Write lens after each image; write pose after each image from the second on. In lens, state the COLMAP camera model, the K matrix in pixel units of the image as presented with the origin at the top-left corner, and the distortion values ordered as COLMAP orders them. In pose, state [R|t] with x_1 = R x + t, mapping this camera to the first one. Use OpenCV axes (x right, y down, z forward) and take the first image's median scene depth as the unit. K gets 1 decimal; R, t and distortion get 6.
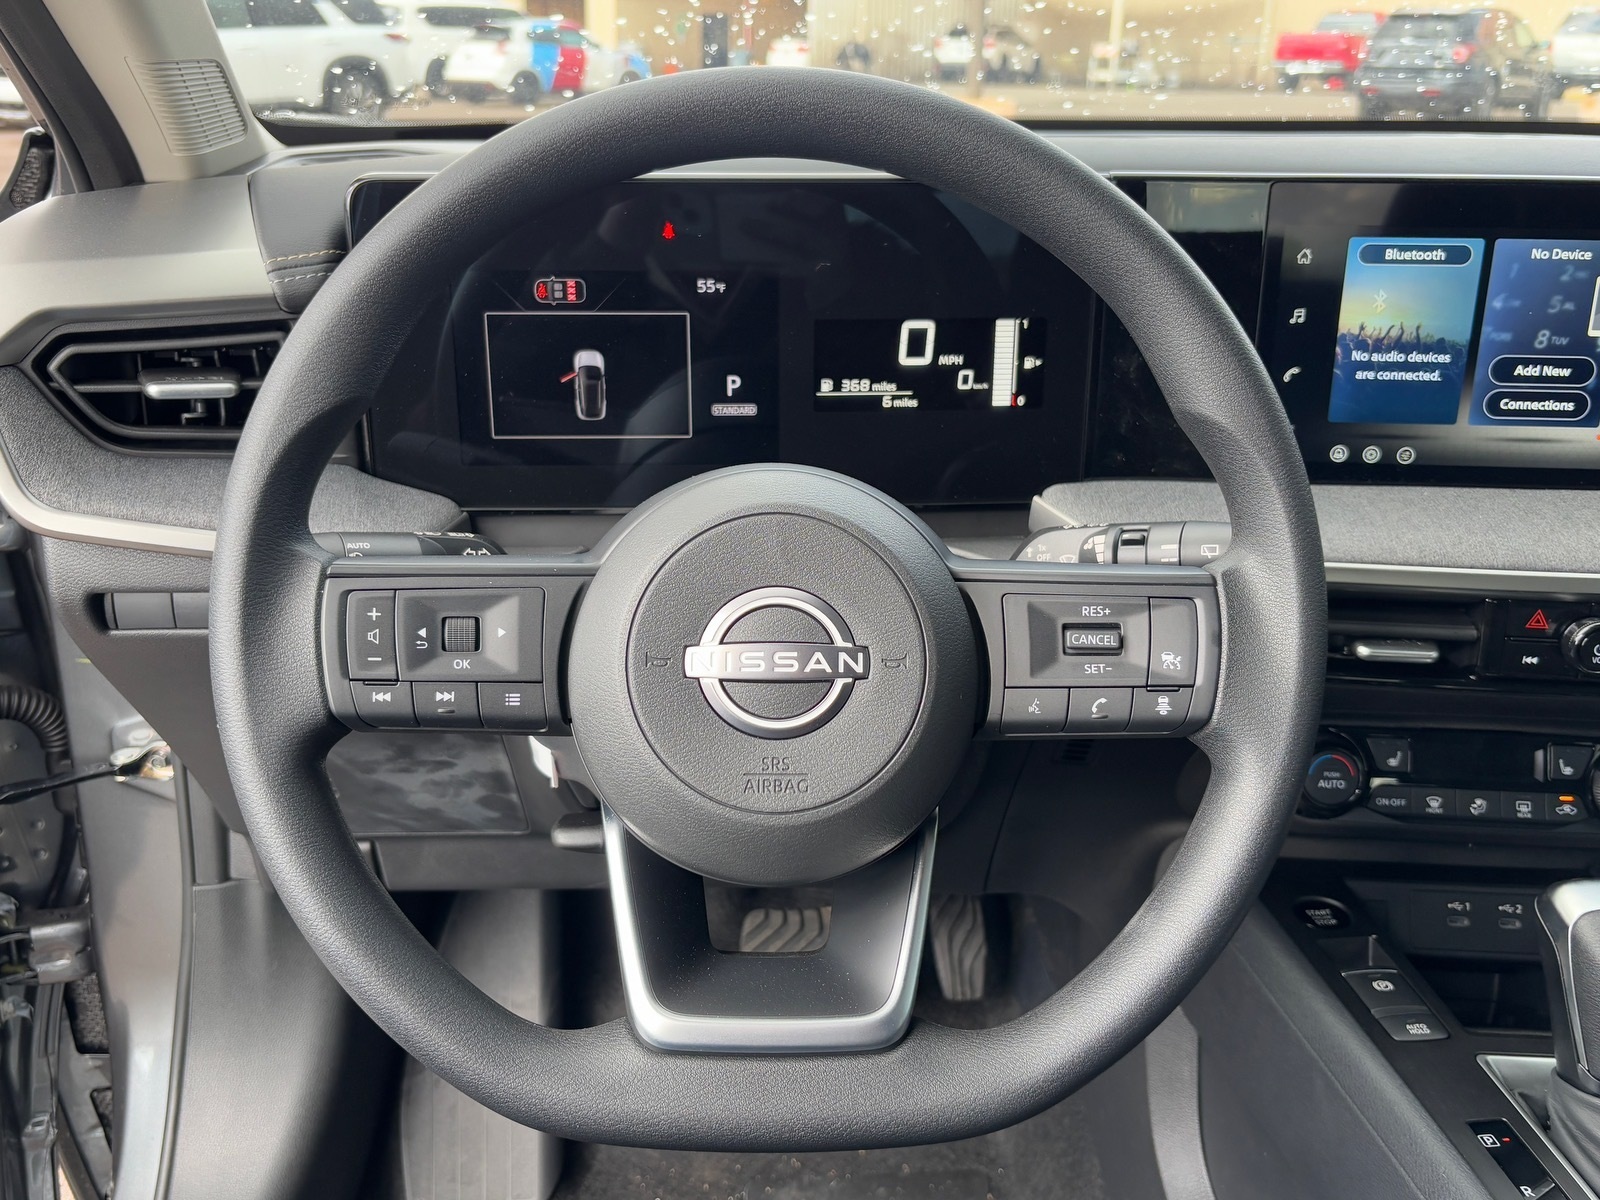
lens RADIAL K [[1396.5, 0, 789.4], [0, 1396.5, 610.6], [0, 0, 1]] dist [0.044449, -0.055489]
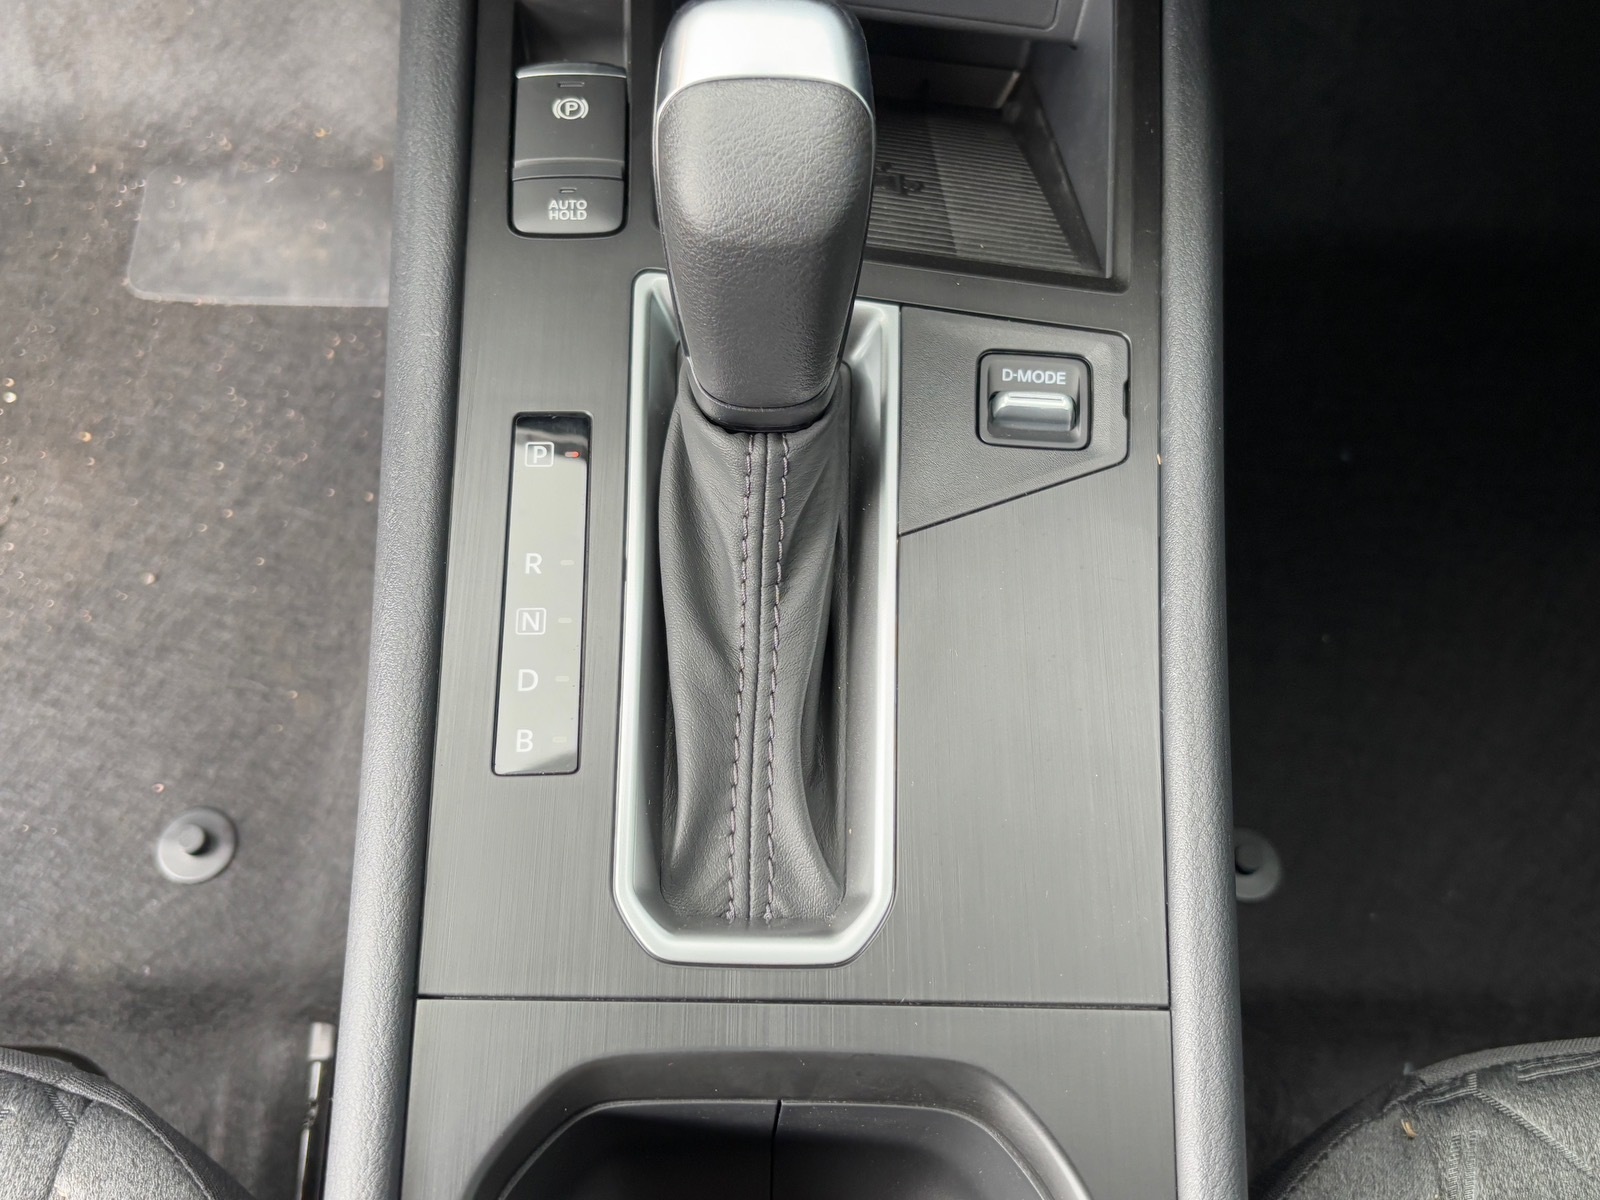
lens RADIAL K [[1612.7, 0, 793.4], [0, 1612.7, 611.4], [0, 0, 1]] dist [0.003487, 0.000000]
pose [[0.996770, 0.078272, -0.017957, 0.549556], [-0.044329, 0.722751, 0.689685, -0.019340], [0.066962, -0.686662, 0.723887, 0.452267]]
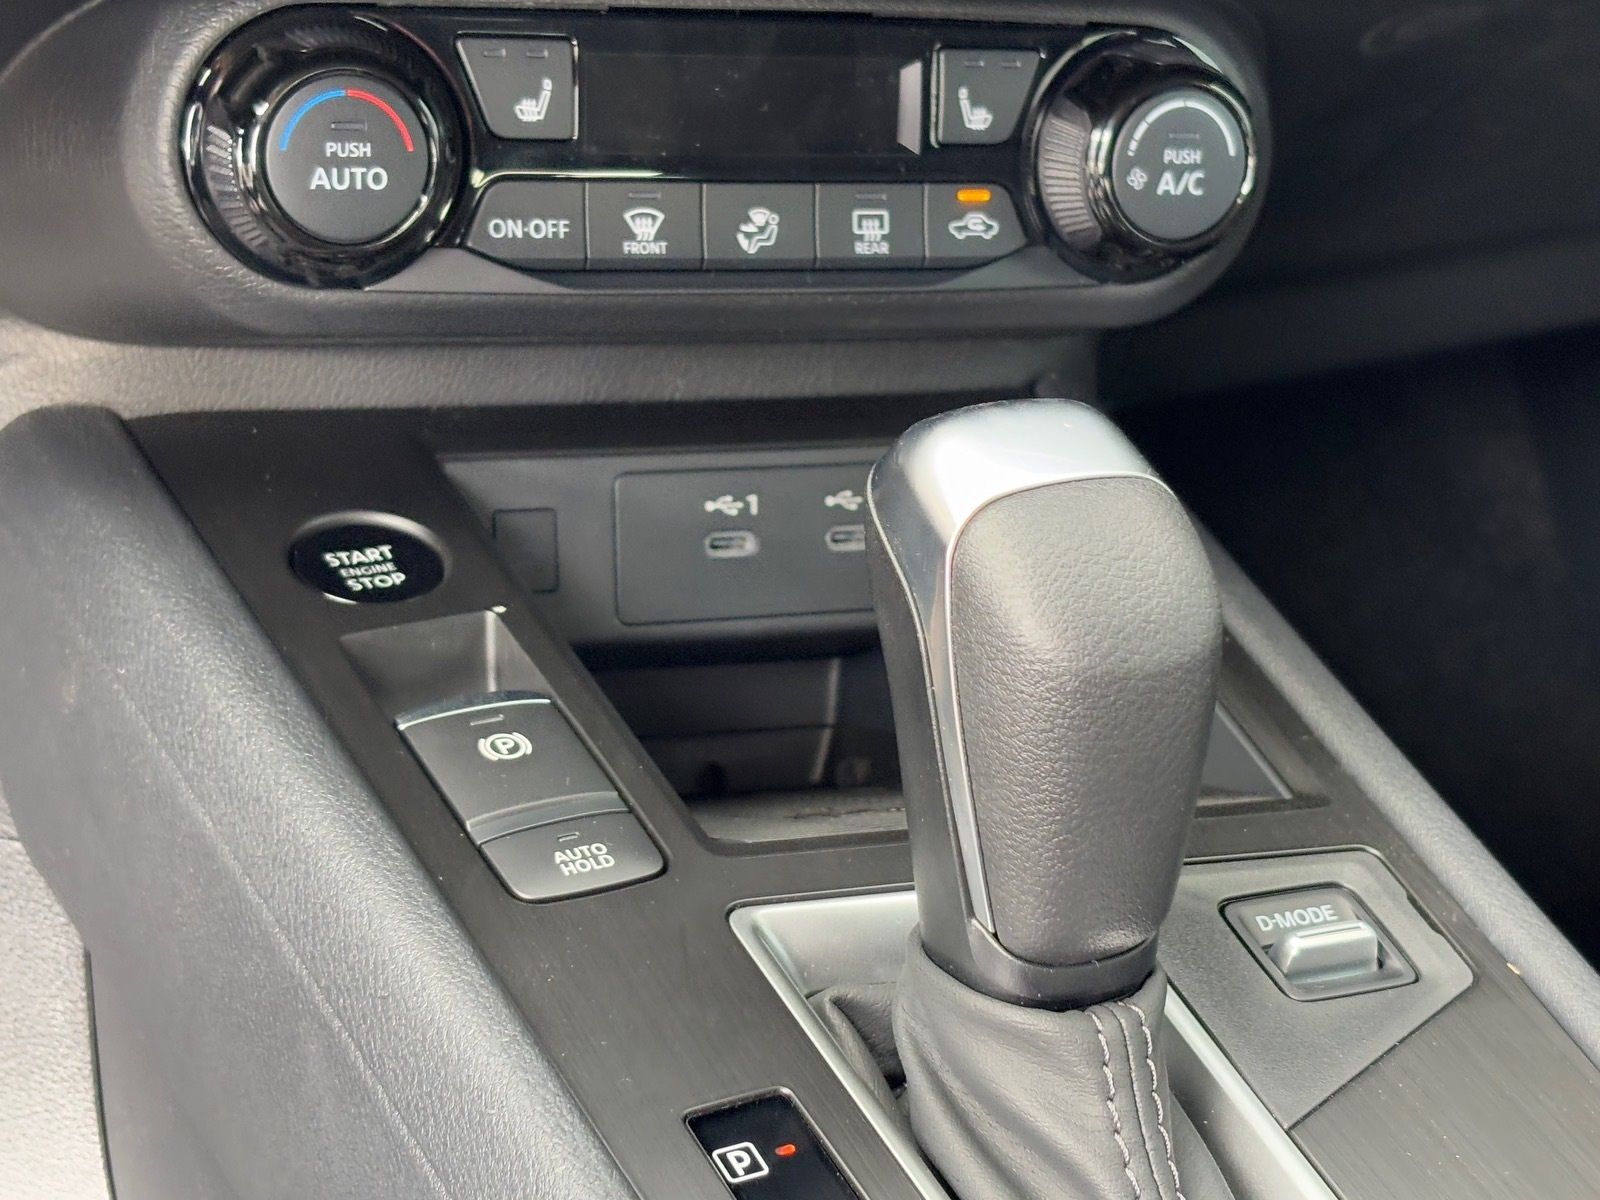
lens RADIAL K [[2891.9, 0, 806.9], [0, 2891.9, 616.0], [0, 0, 1]] dist [0.230726, 0.000000]
pose [[0.914617, -0.097658, 0.392349, 0.215172], [0.005491, 0.973302, 0.229462, 0.069785], [-0.404283, -0.207715, 0.890735, 0.336755]]
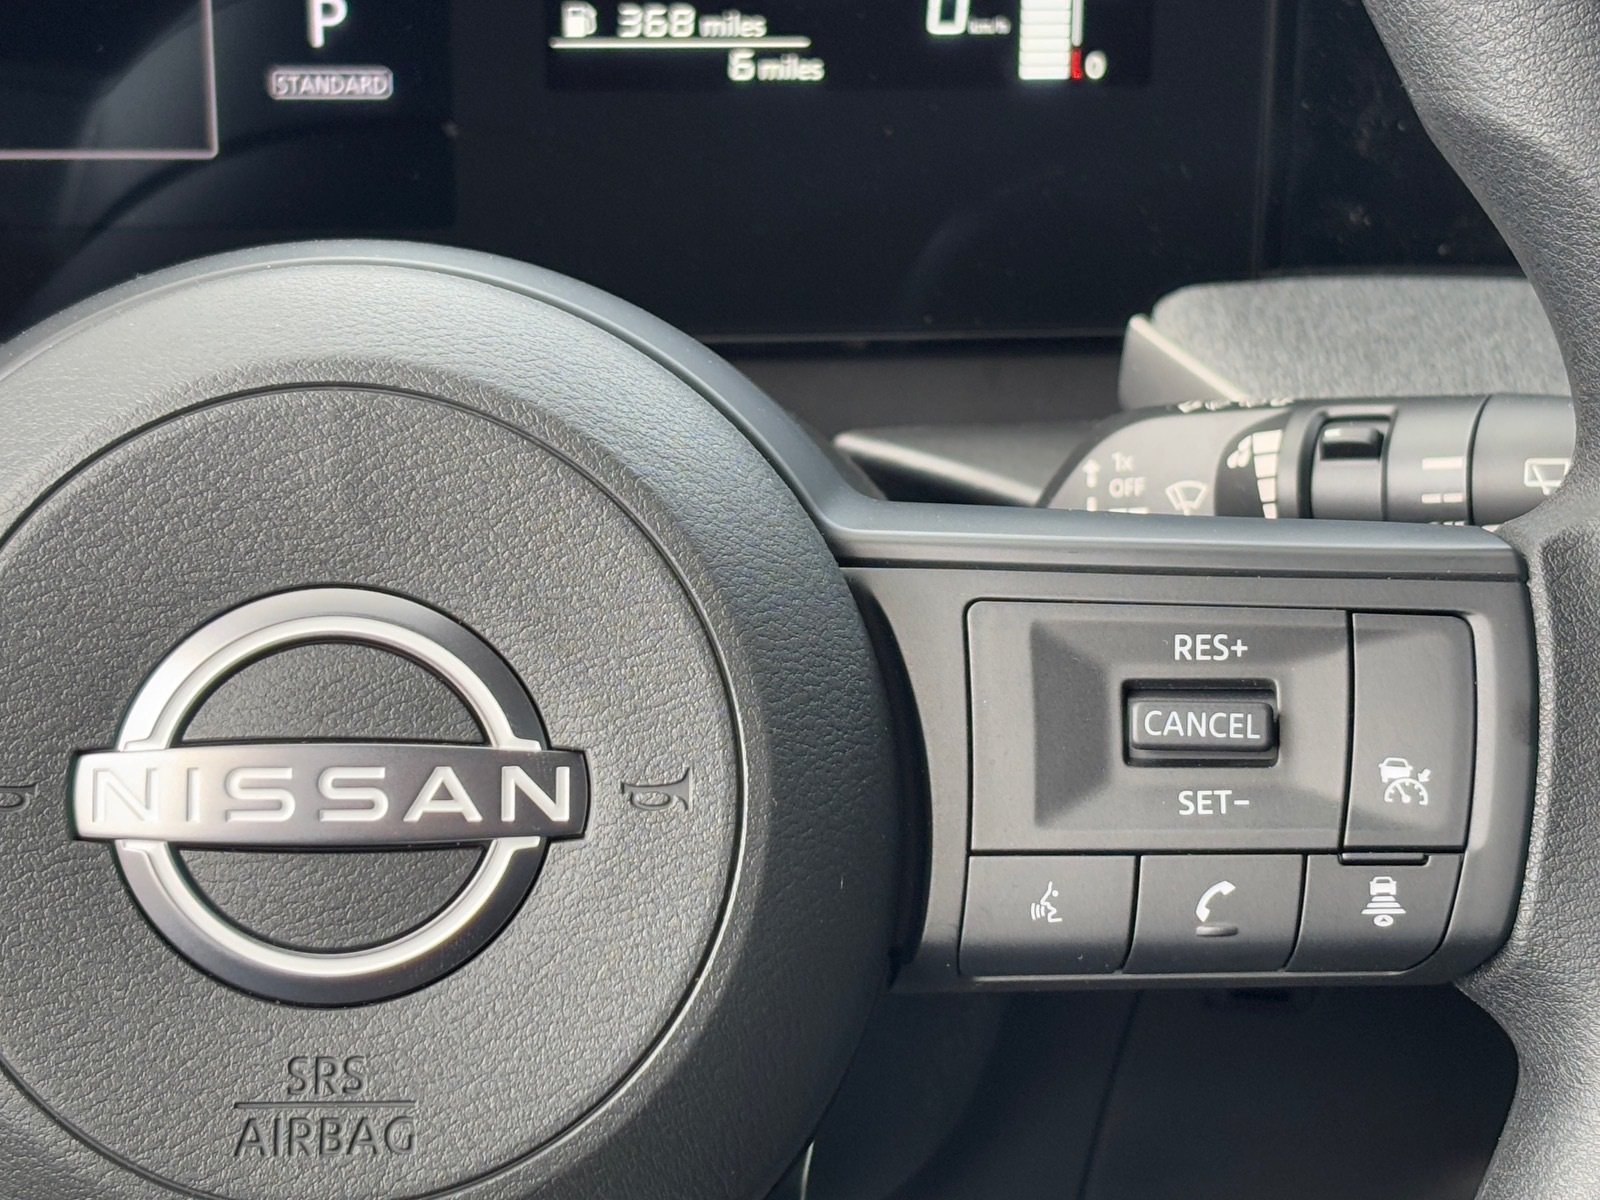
lens RADIAL K [[3522.6, 0, 869.3], [0, 3522.6, 581.2], [0, 0, 1]] dist [0.116321, 0.000000]
pose [[0.998919, -0.001210, 0.046471, 0.060983], [0.000887, 0.999975, 0.006967, -0.017448], [-0.046479, -0.006918, 0.998895, 0.046312]]
